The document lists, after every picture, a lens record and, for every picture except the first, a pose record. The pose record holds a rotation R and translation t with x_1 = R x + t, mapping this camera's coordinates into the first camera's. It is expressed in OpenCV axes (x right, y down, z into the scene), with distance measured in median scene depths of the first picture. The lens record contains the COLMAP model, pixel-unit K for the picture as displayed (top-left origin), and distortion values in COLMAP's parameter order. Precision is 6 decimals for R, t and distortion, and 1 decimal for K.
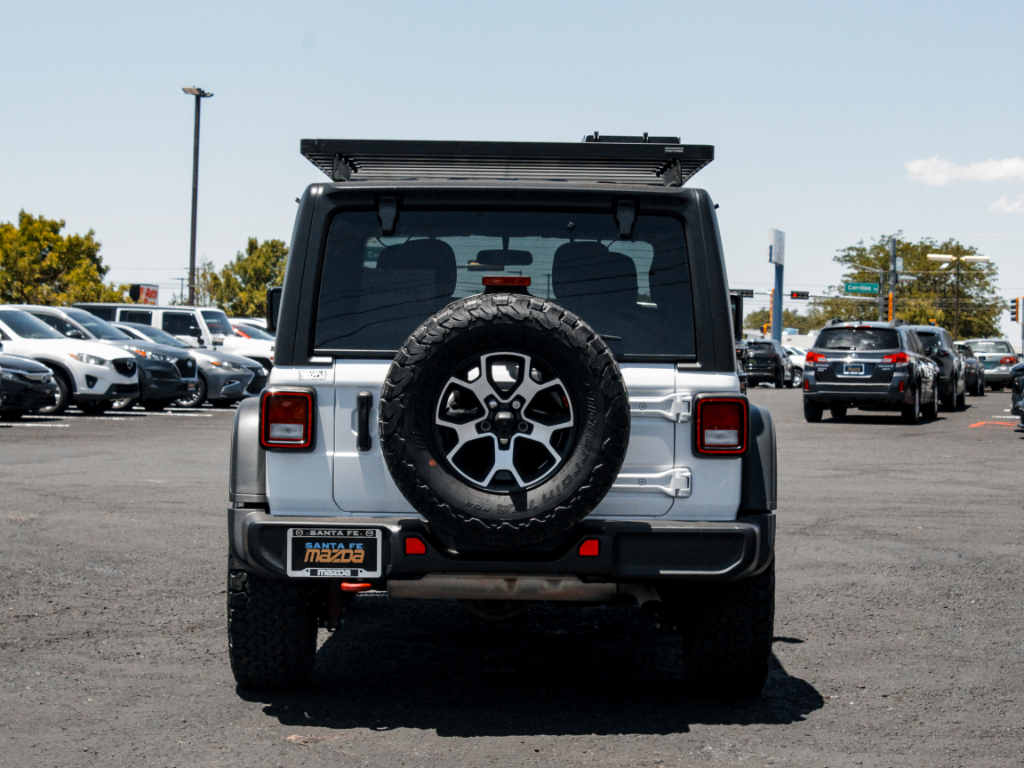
lens RADIAL K [[2407.6, 0, 513.2], [0, 2407.6, 385.9], [0, 0, 1]] dist [0.115964, 0.000000]
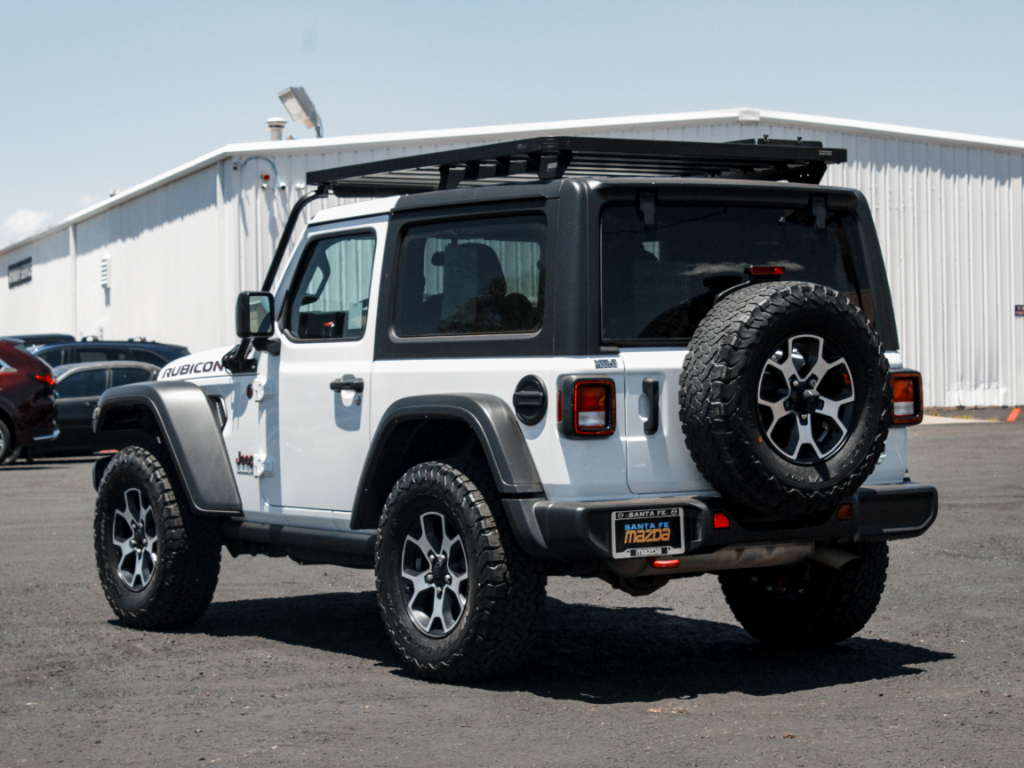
lens RADIAL K [[2407.6, 0, 510.7], [0, 2407.6, 379.7], [0, 0, 1]] dist [0.115964, 0.000000]
pose [[0.829498, -0.032622, 0.557556, -0.701771], [0.041961, 0.999111, -0.003971, 0.004843], [-0.556931, 0.026690, 0.830130, 0.166914]]
